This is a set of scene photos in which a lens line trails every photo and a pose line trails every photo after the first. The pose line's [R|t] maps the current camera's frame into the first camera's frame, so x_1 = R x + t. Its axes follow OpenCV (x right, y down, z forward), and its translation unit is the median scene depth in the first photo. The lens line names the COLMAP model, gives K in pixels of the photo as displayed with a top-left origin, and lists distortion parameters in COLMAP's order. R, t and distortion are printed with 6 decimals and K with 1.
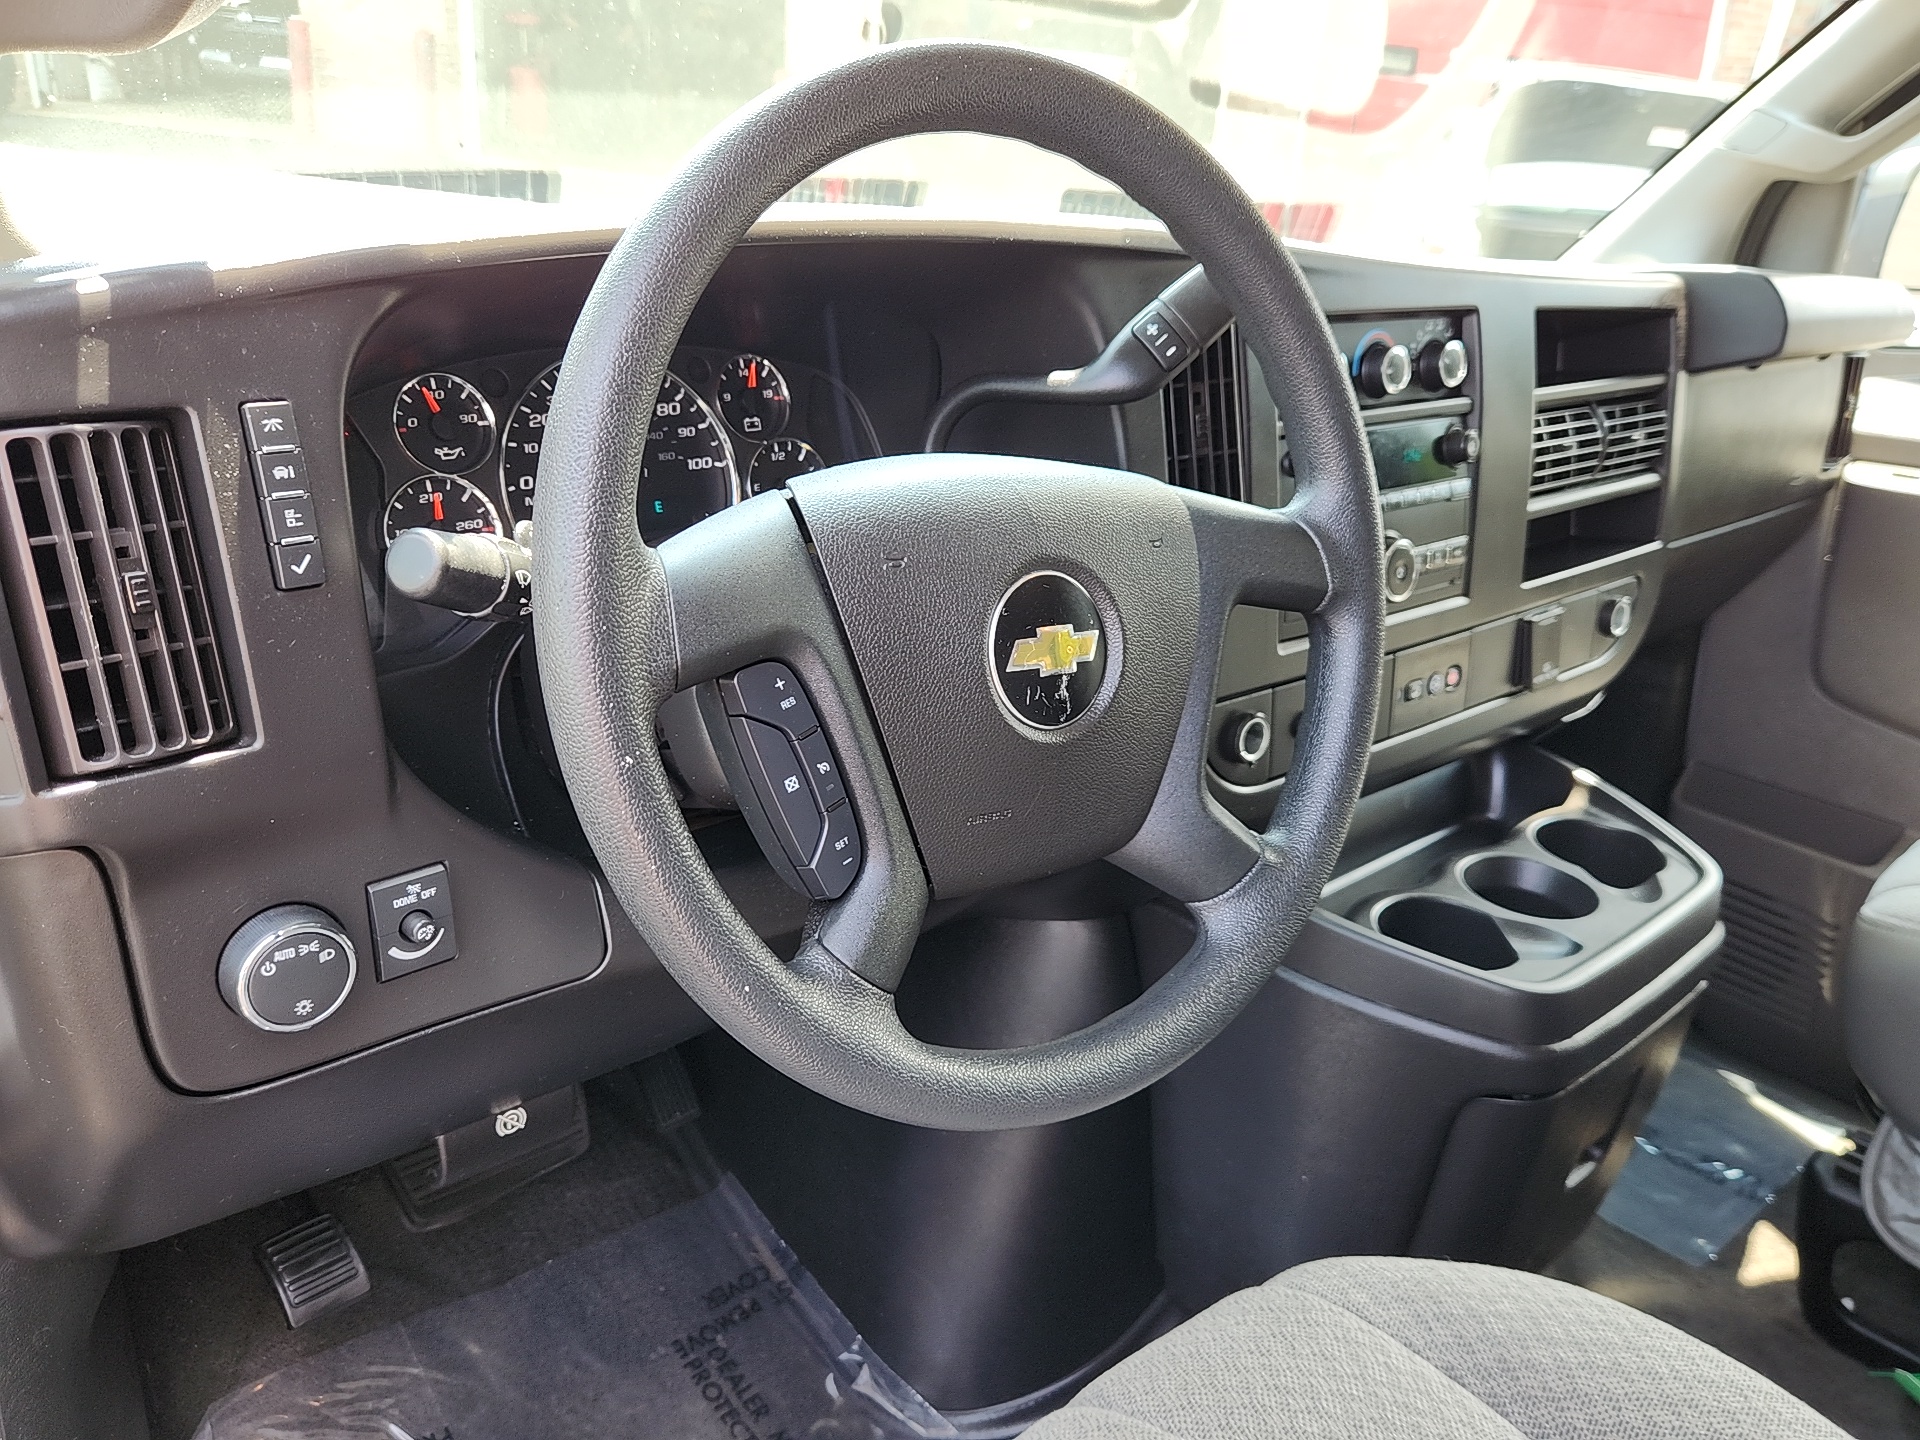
lens RADIAL K [[1489.9, 0, 1012.0], [0, 1489.9, 724.4], [0, 0, 1]] dist [0.032546, -0.034890]
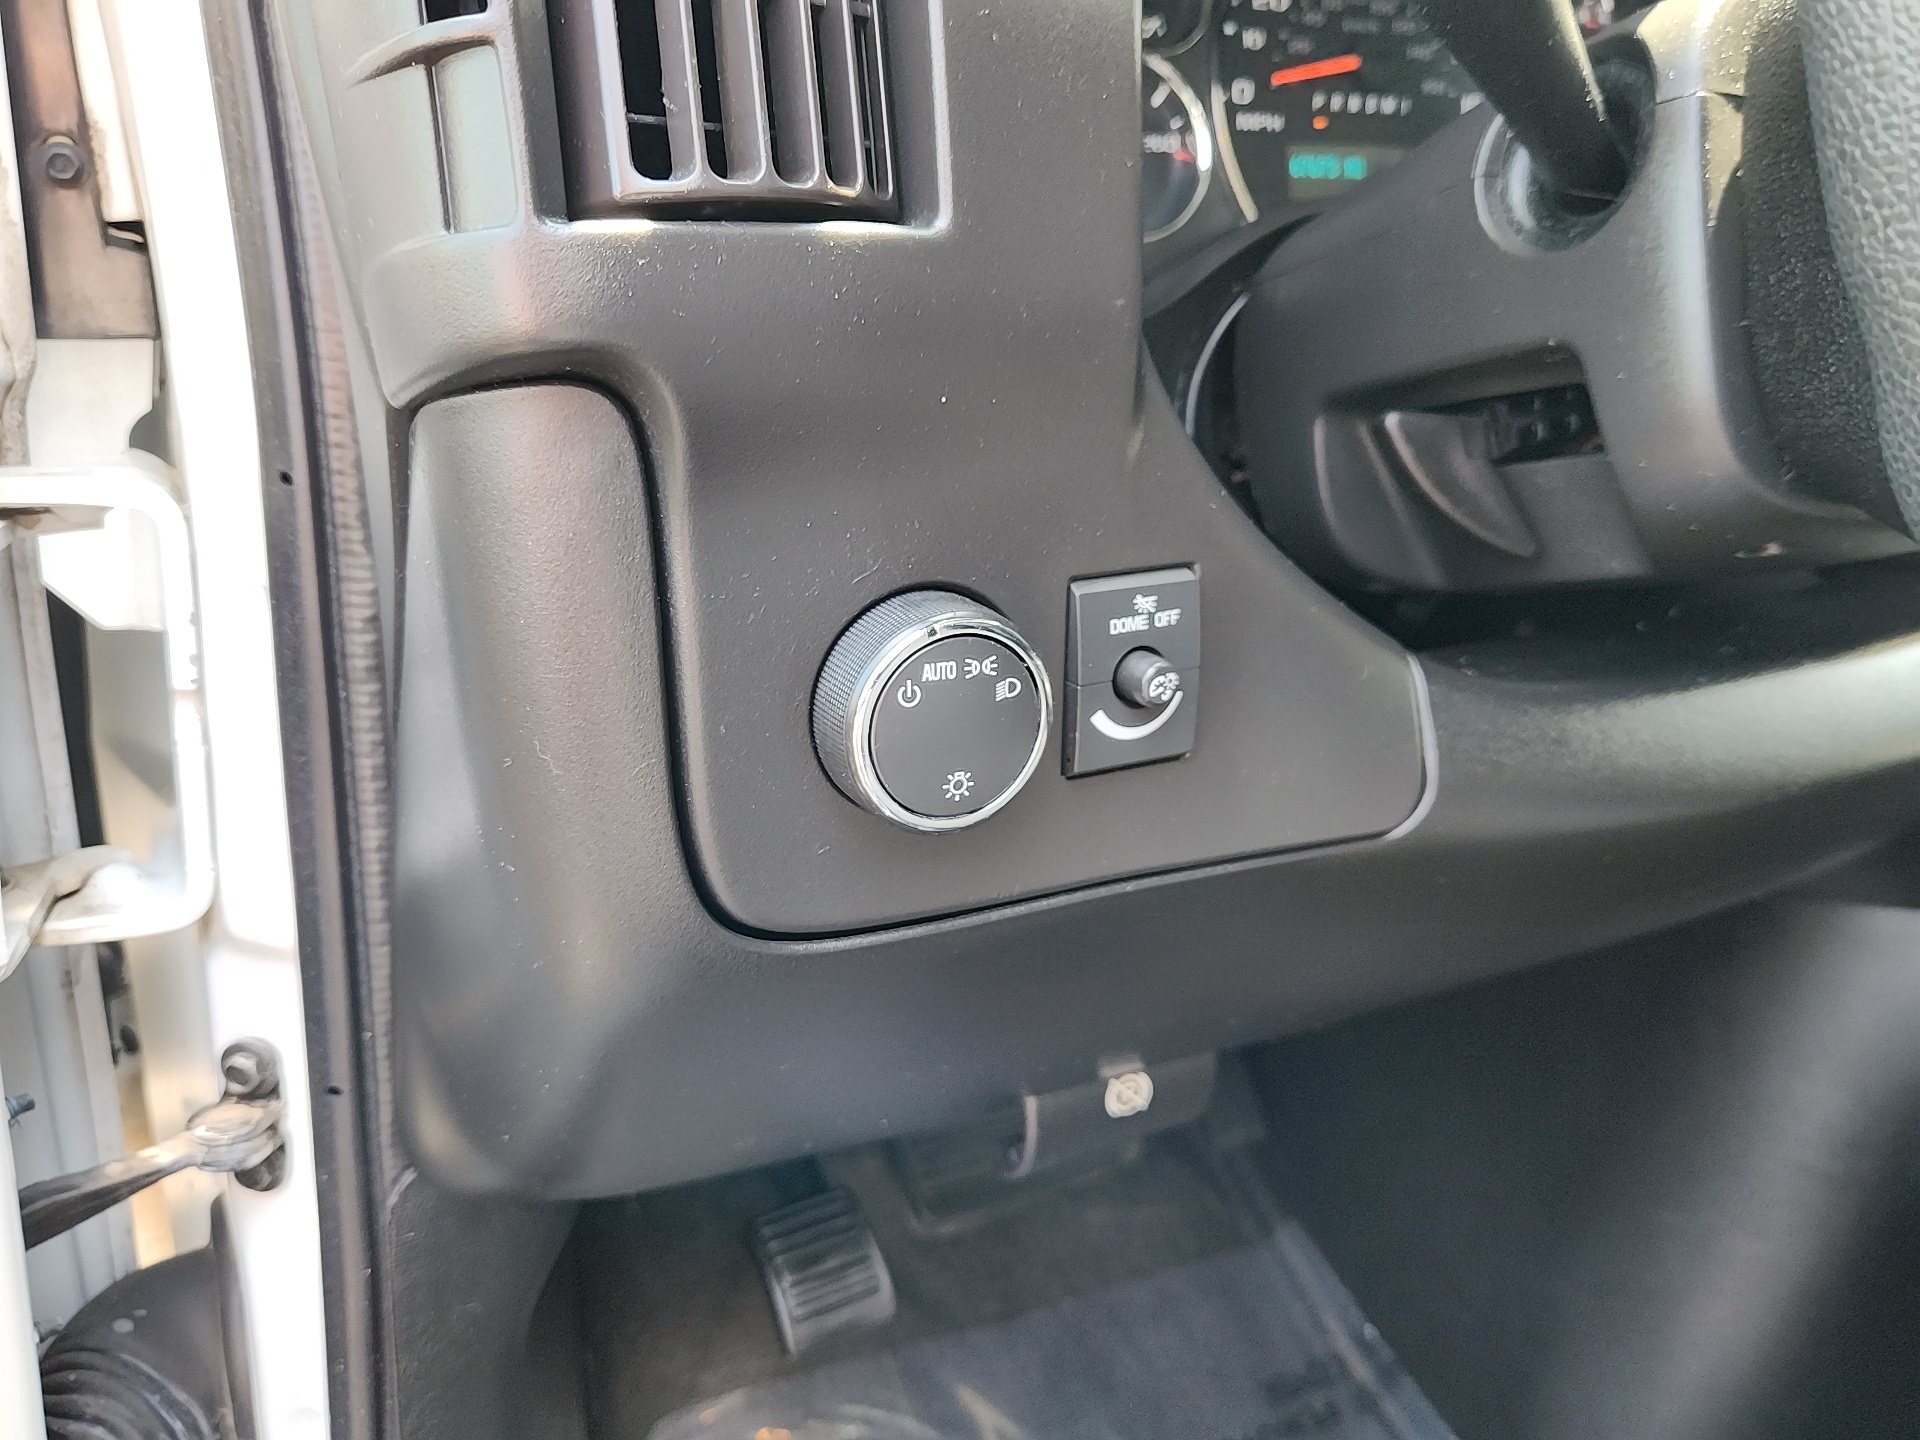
lens RADIAL K [[1489.9, 0, 1012.0], [0, 1489.9, 724.4], [0, 0, 1]] dist [0.032546, -0.034890]
pose [[0.962824, 0.073095, -0.260053, -0.302976], [-0.081521, 0.996434, -0.021746, 0.166456], [0.257536, 0.042138, 0.965350, 0.478385]]
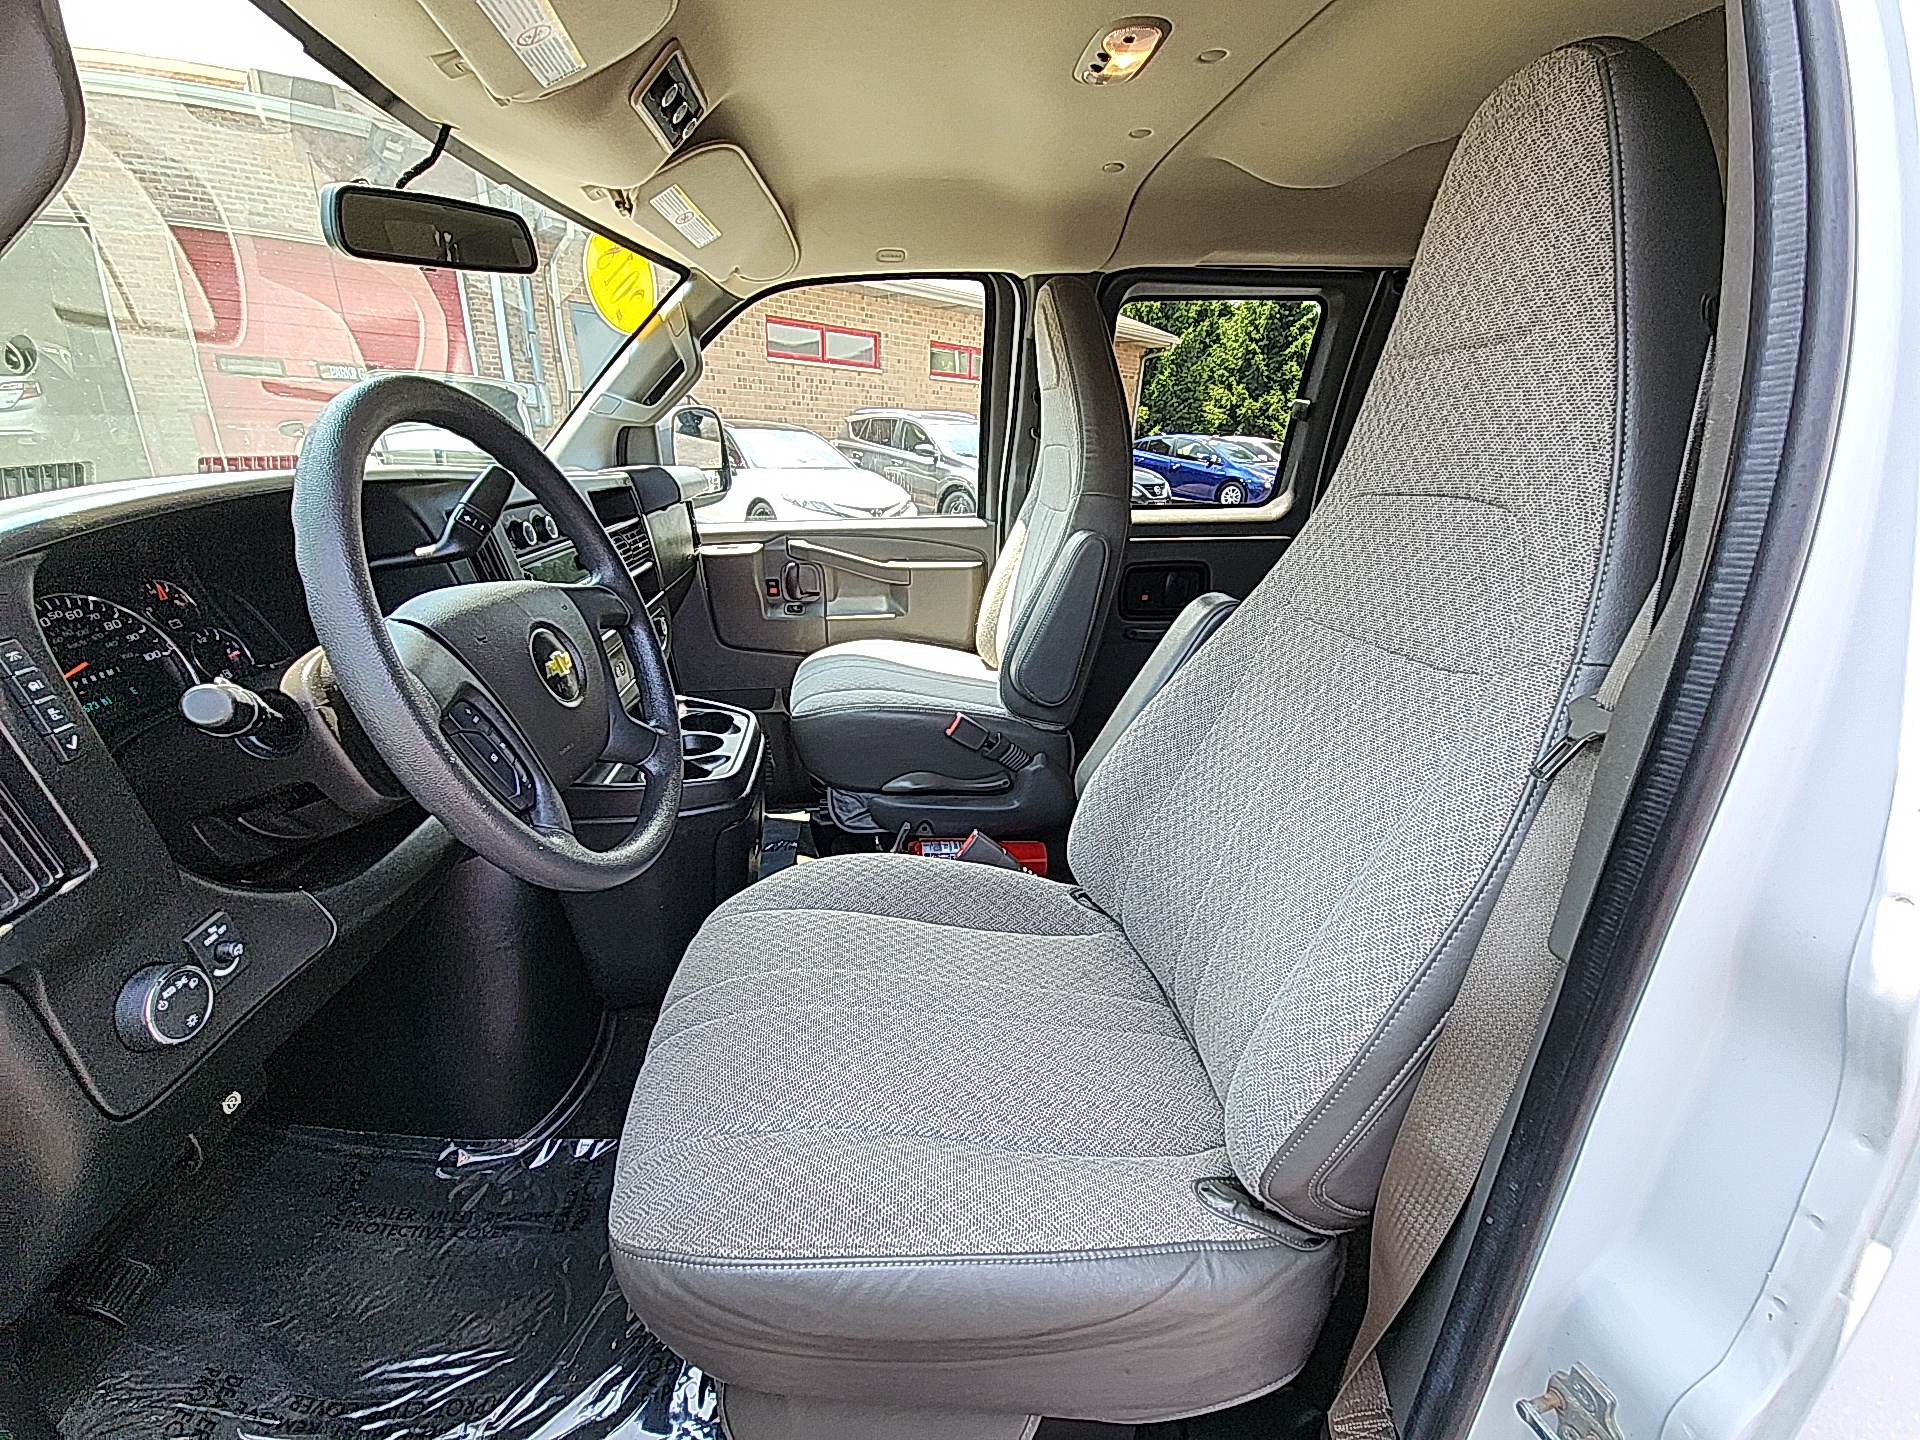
lens RADIAL K [[790.7, 0, 963.1], [0, 790.7, 730.9], [0, 0, 1]] dist [0.001546, -0.000659]
pose [[0.586367, -0.338179, 0.736077, -0.474157], [0.321810, 0.931152, 0.171447, 0.026877], [-0.743379, 0.136346, 0.654826, -0.142389]]
